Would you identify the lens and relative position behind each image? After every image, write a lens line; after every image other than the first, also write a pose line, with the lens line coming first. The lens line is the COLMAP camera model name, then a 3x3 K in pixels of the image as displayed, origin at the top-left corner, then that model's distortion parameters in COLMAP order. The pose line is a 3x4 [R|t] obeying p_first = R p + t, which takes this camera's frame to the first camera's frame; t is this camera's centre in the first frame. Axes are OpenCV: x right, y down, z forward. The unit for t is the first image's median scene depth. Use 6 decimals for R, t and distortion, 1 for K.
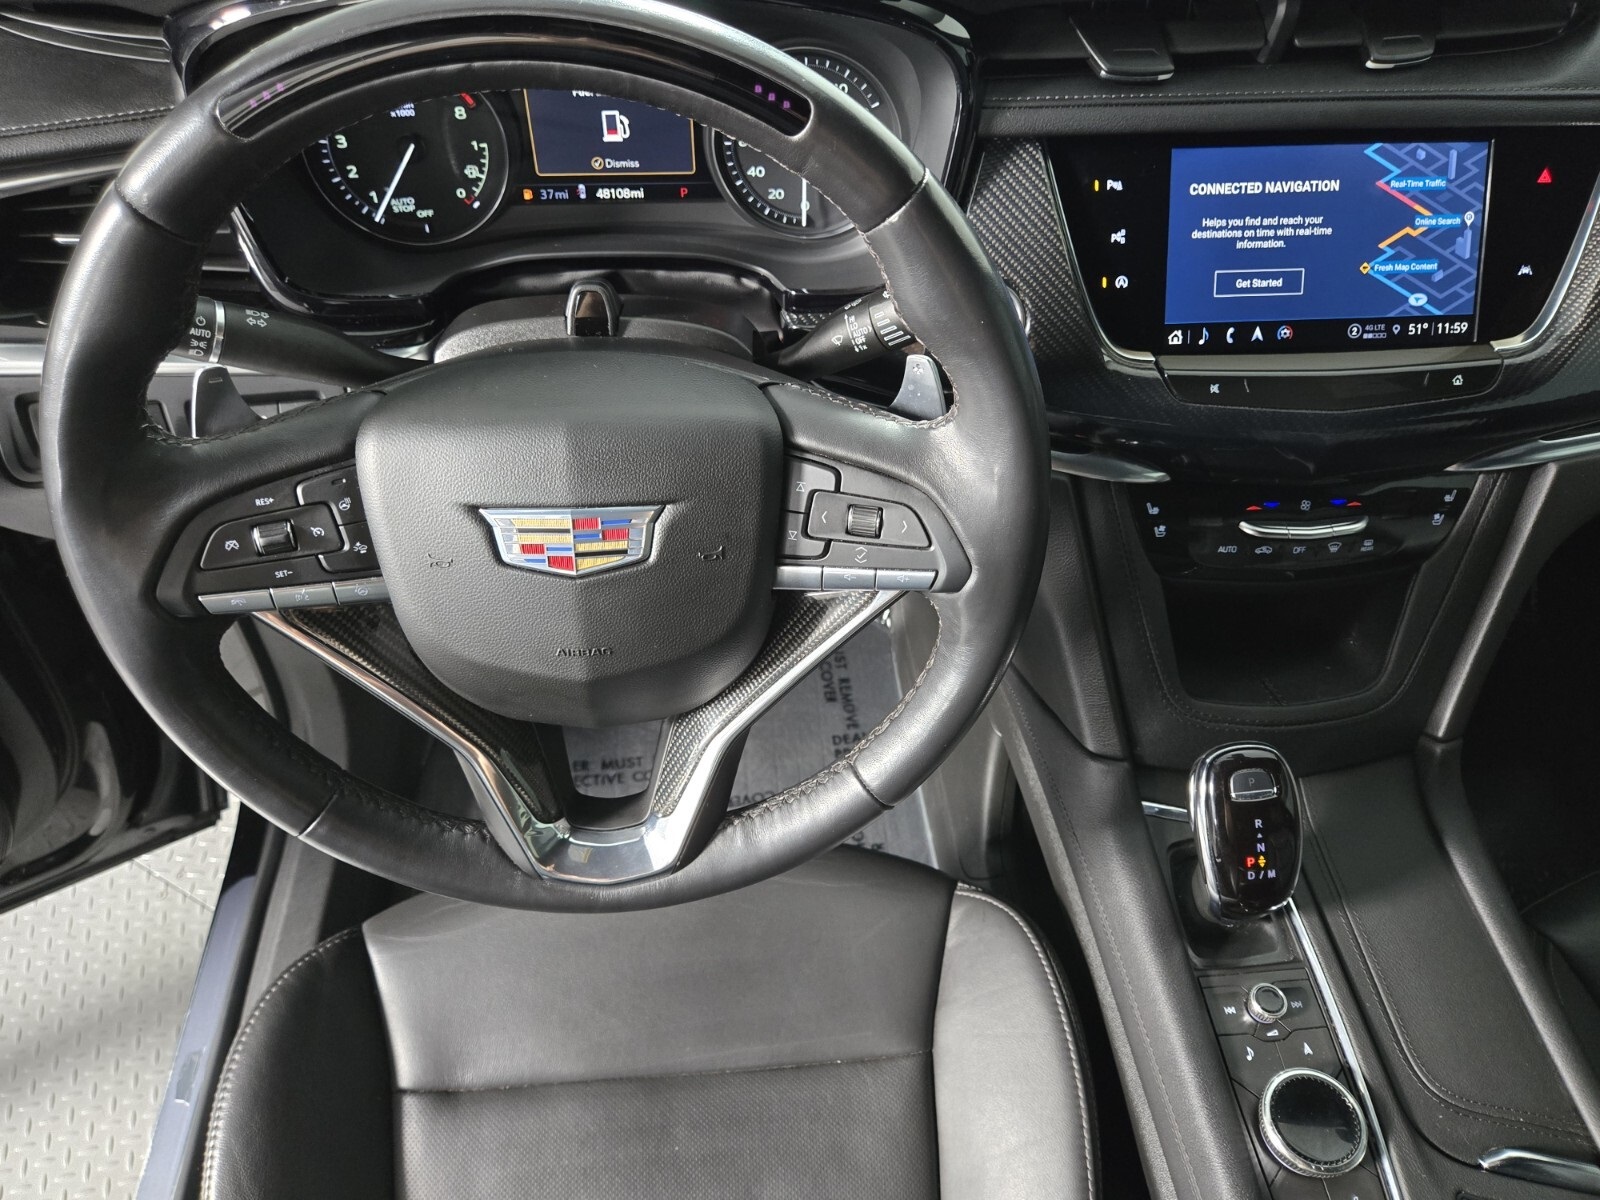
lens RADIAL K [[1107.2, 0, 800.0], [0, 1107.2, 600.0], [0, 0, 1]] dist [0.046955, -0.058969]
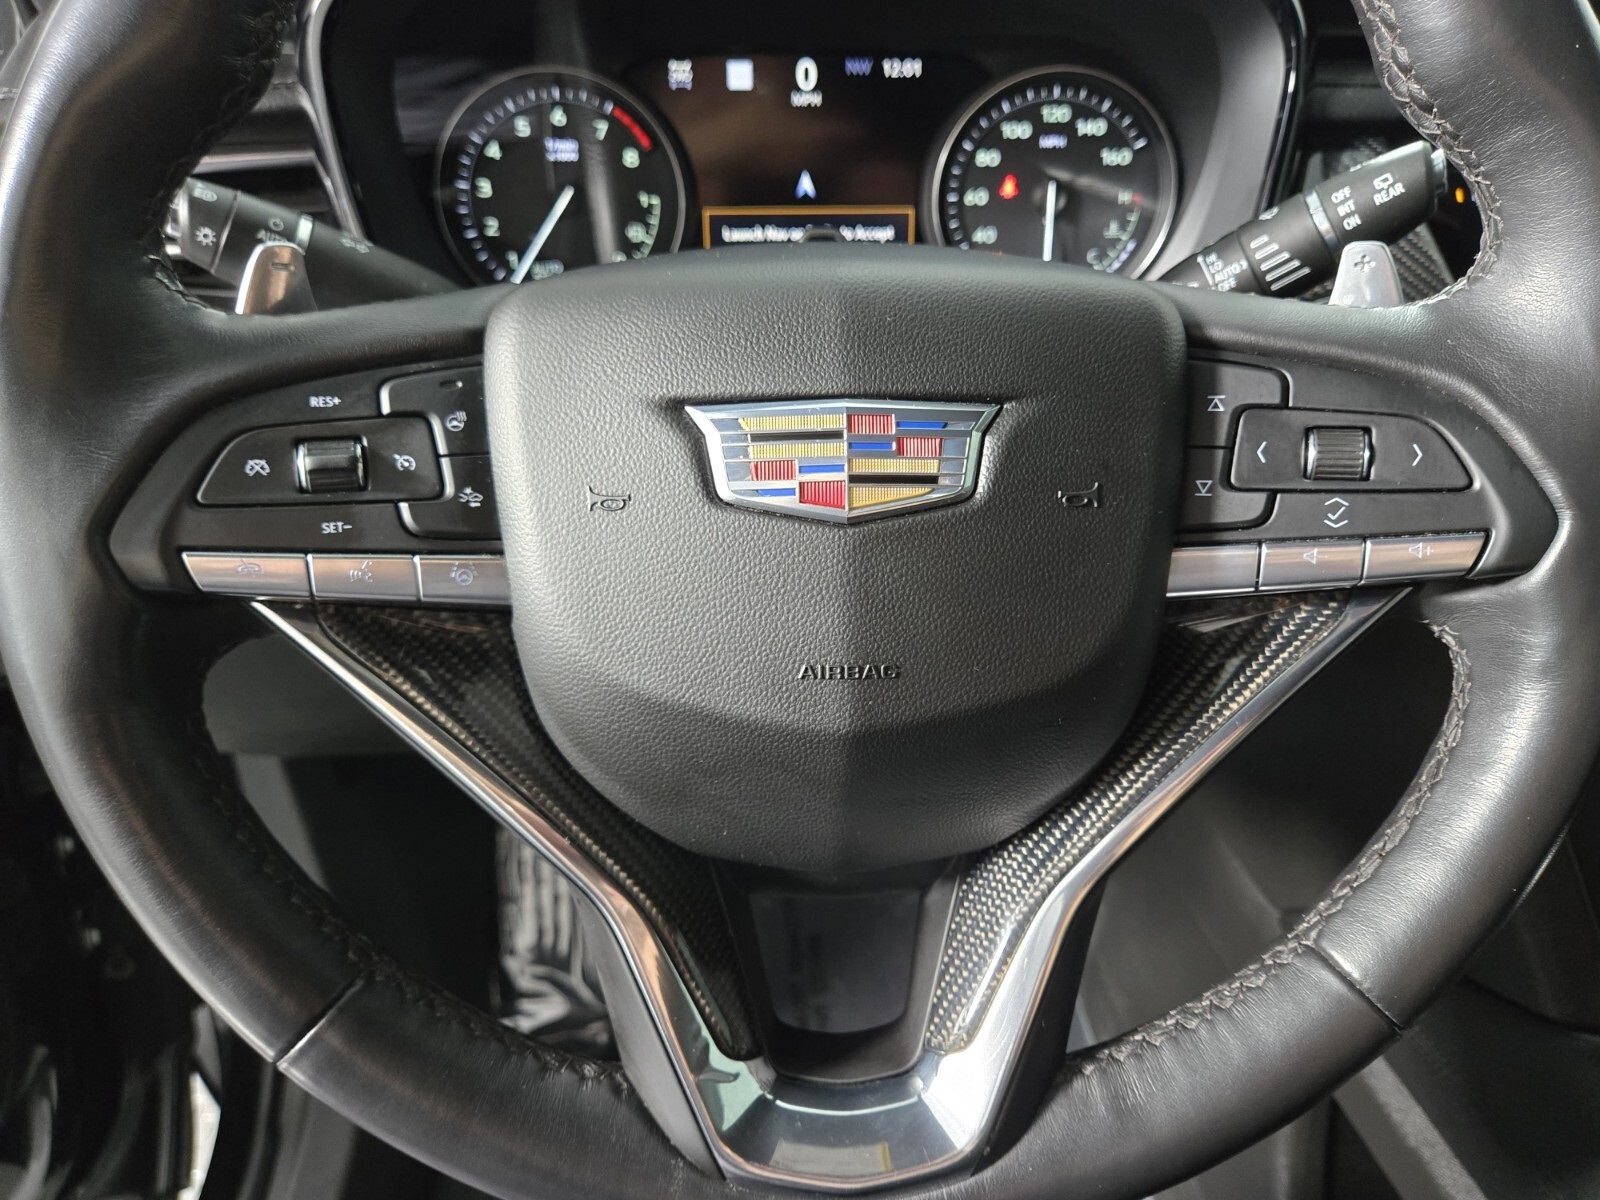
lens RADIAL K [[1107.2, 0, 800.0], [0, 1107.2, 600.0], [0, 0, 1]] dist [0.046955, -0.058969]
pose [[0.999102, -0.004206, -0.042162, -0.152886], [-0.011191, 0.933532, -0.358320, 0.163676], [0.040867, 0.358470, 0.932646, 0.372284]]
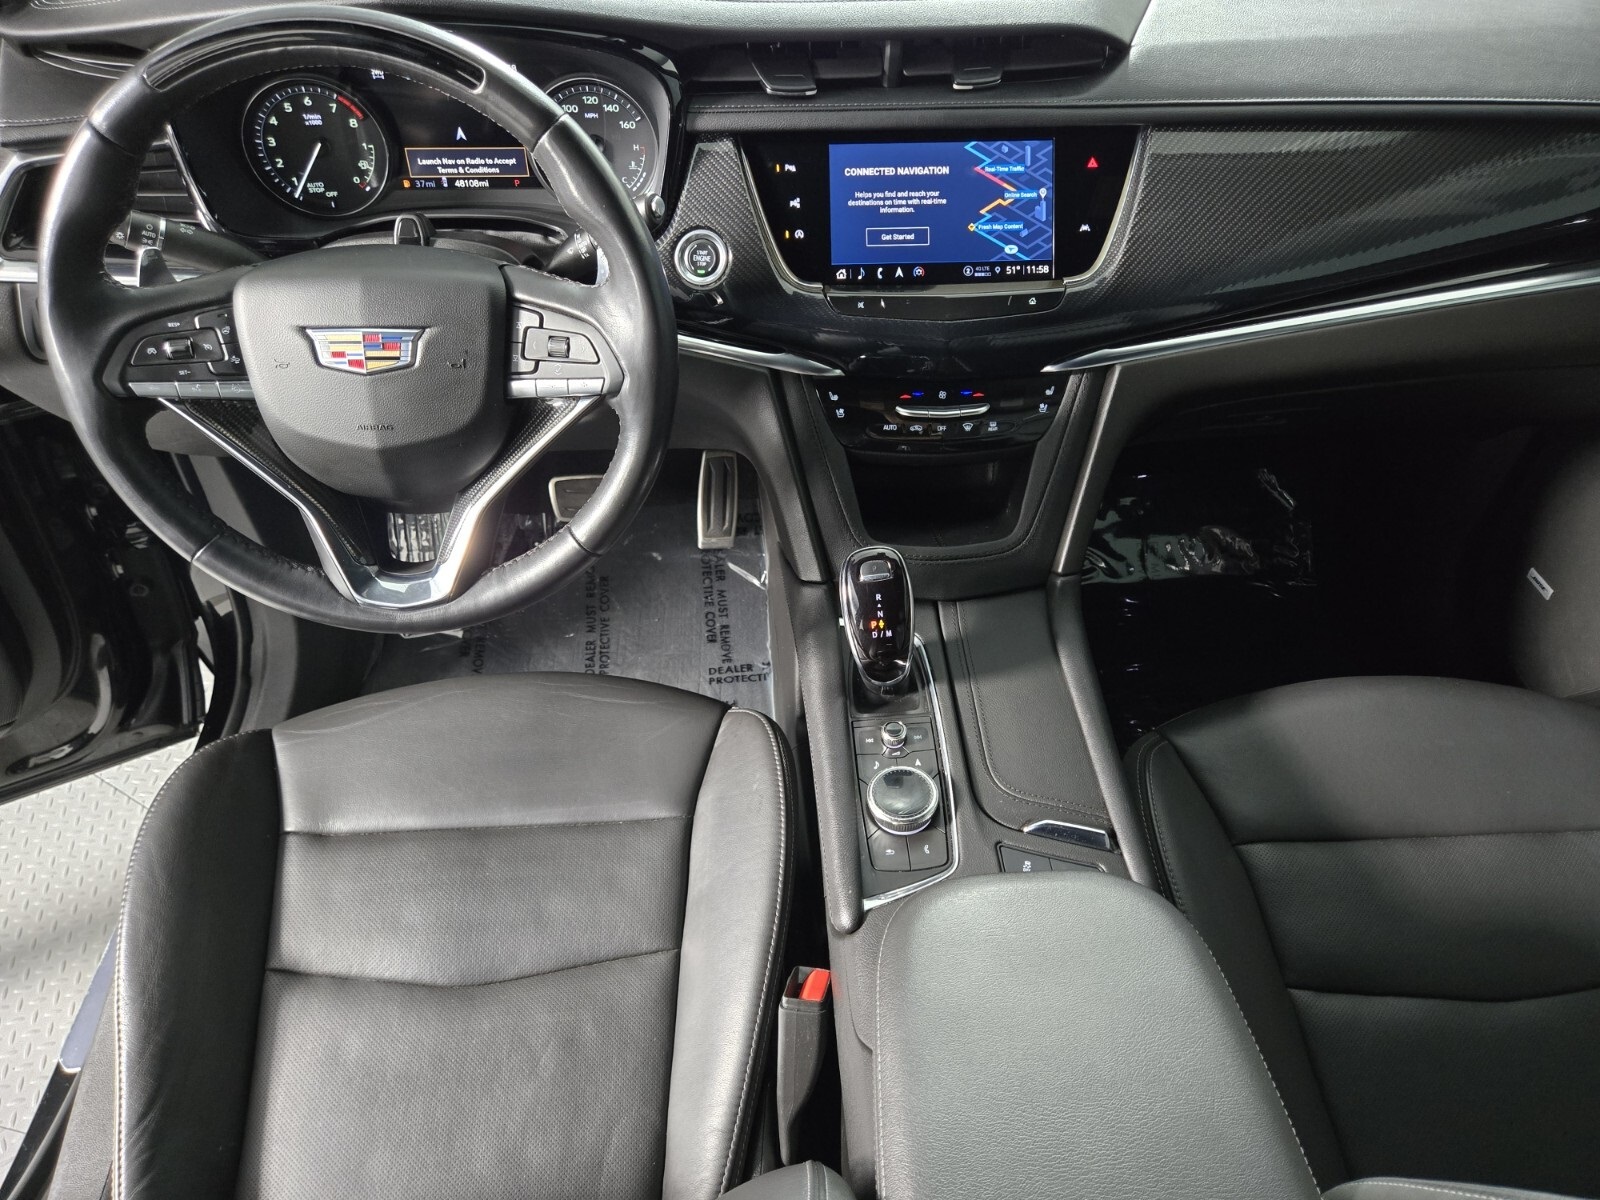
lens RADIAL K [[1112.9, 0, 828.5], [0, 1112.9, 604.4], [0, 0, 1]] dist [0.047419, -0.049352]
pose [[0.999661, 0.008710, -0.024554, 0.374028], [-0.011125, 0.994923, -0.100020, 0.344771], [0.023558, 0.100259, 0.994682, -0.403315]]
